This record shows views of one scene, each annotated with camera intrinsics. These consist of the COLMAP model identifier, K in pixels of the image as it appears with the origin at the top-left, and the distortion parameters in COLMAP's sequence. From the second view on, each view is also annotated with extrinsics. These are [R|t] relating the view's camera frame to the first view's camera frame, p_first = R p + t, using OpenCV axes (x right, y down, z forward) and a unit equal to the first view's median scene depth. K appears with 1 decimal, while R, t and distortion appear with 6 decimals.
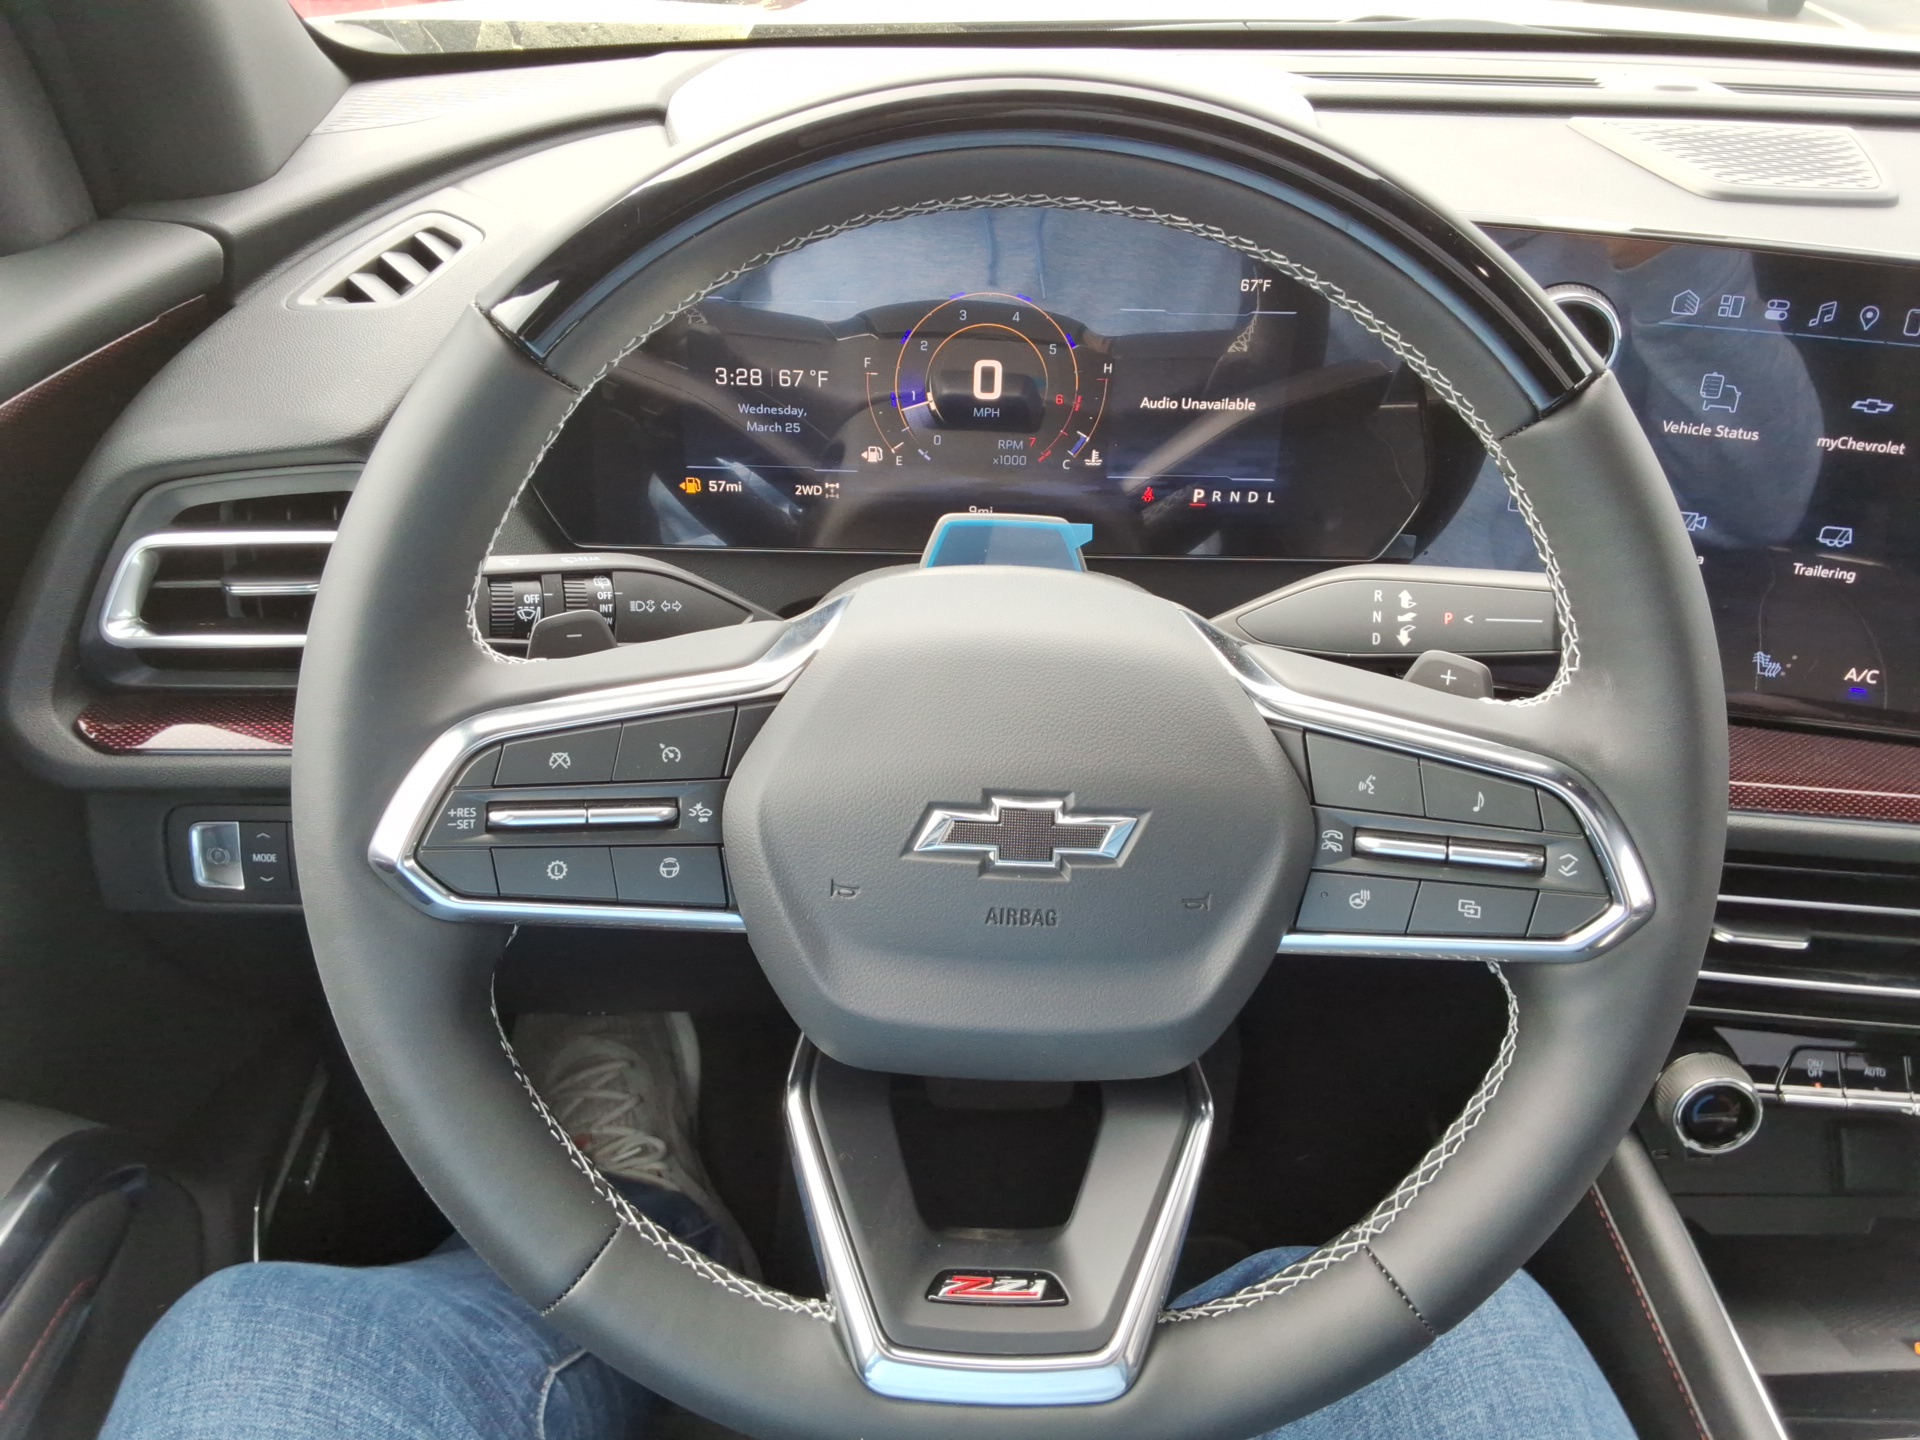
lens RADIAL K [[1533.9, 0, 973.2], [0, 1533.9, 698.8], [0, 0, 1]] dist [0.122479, -0.195205]
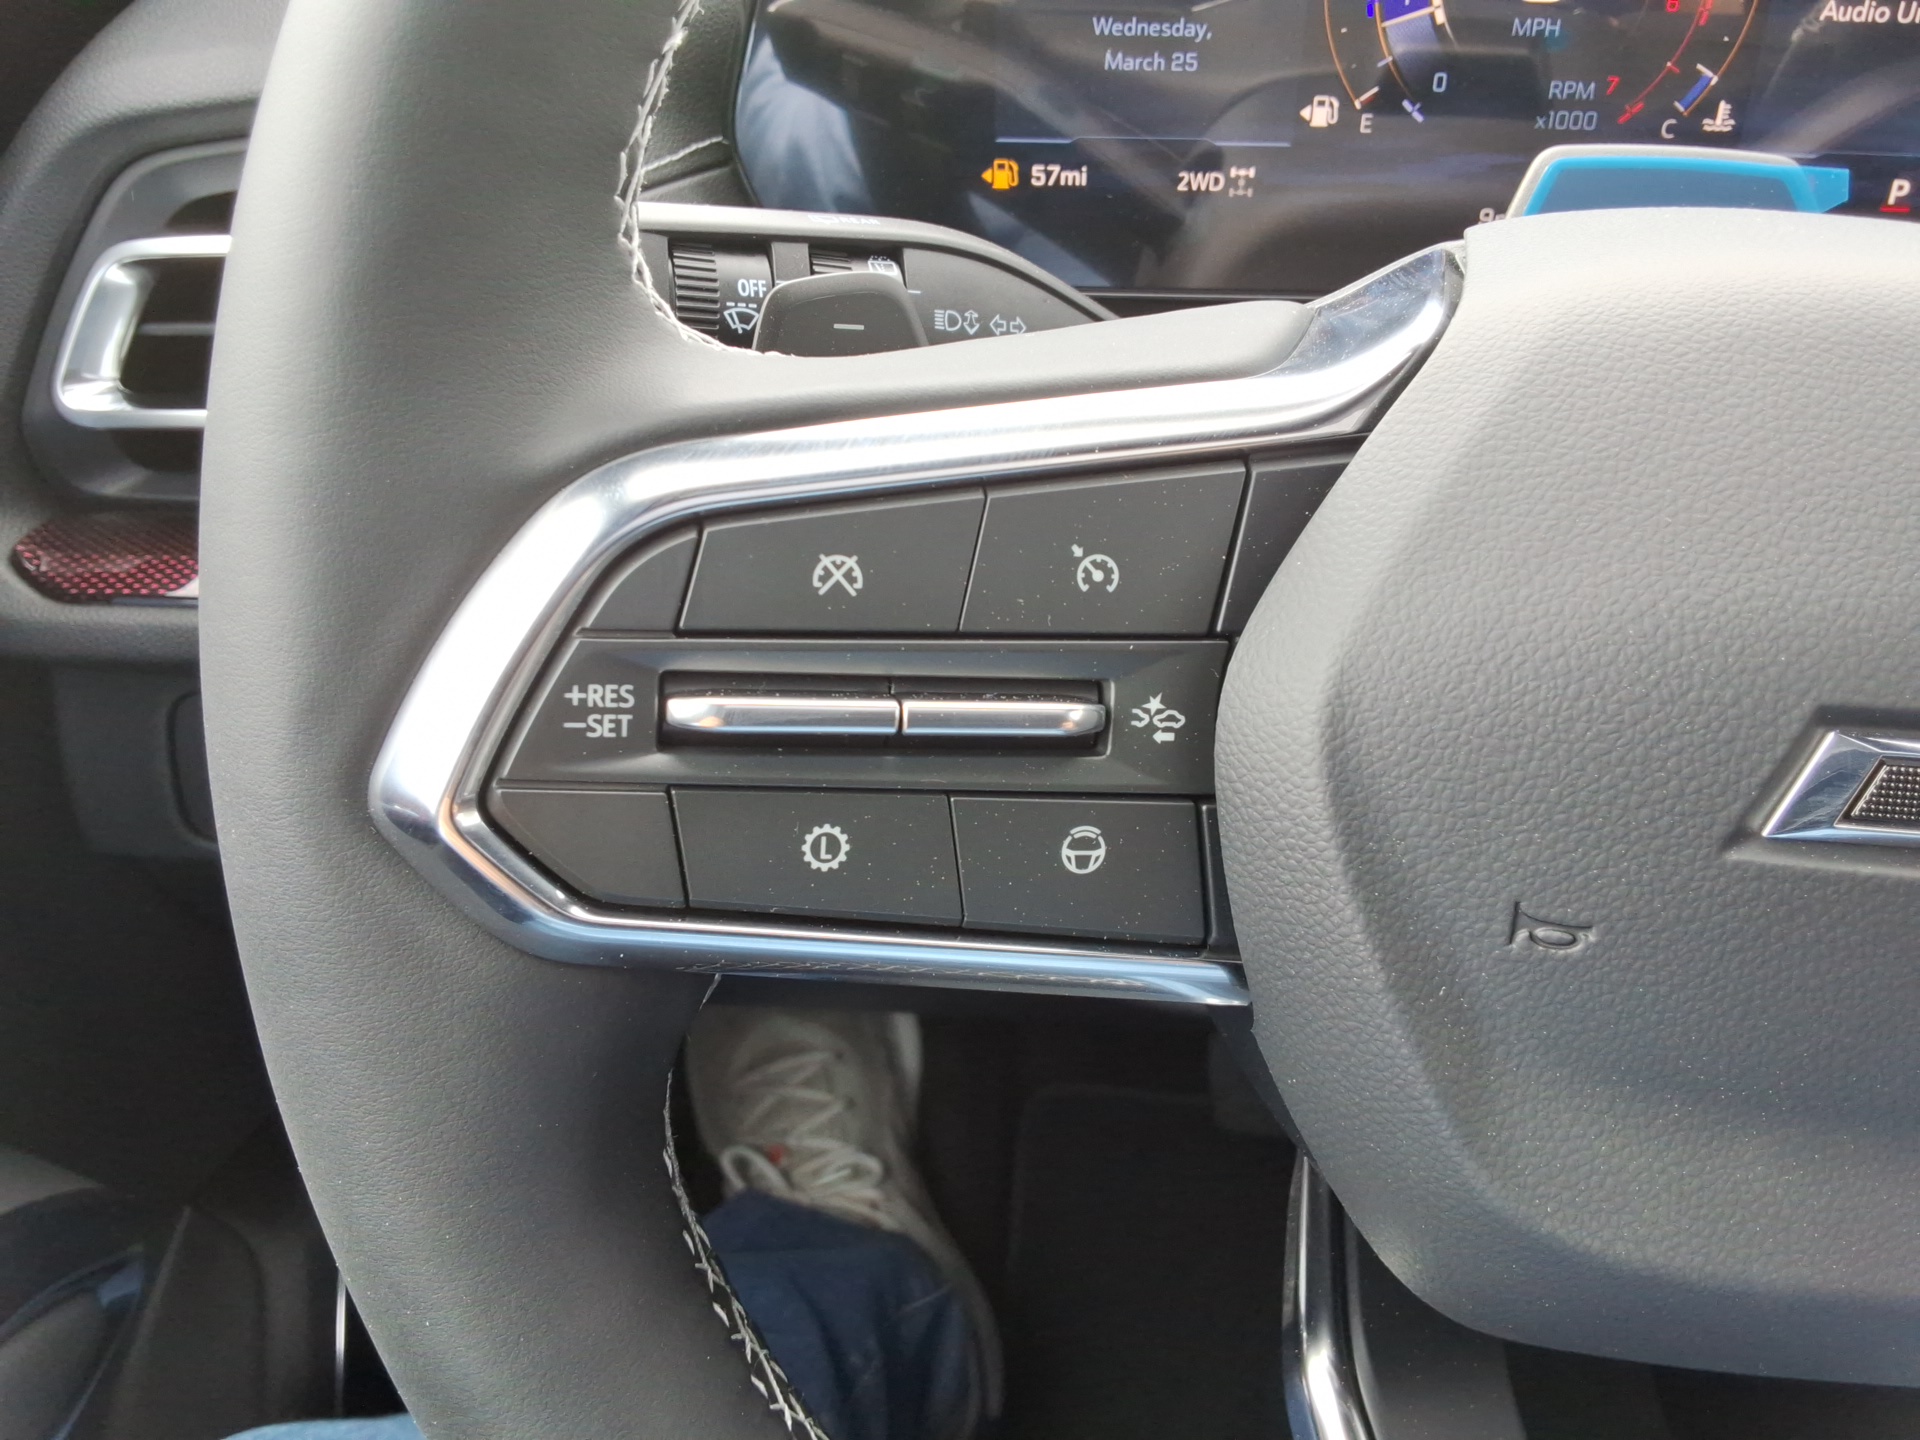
lens RADIAL K [[1533.9, 0, 973.2], [0, 1533.9, 698.8], [0, 0, 1]] dist [0.122479, -0.195205]
pose [[0.994087, 0.028274, -0.104845, -0.174591], [-0.023704, 0.998725, 0.044581, 0.048911], [0.105972, -0.041832, 0.993489, 0.558528]]
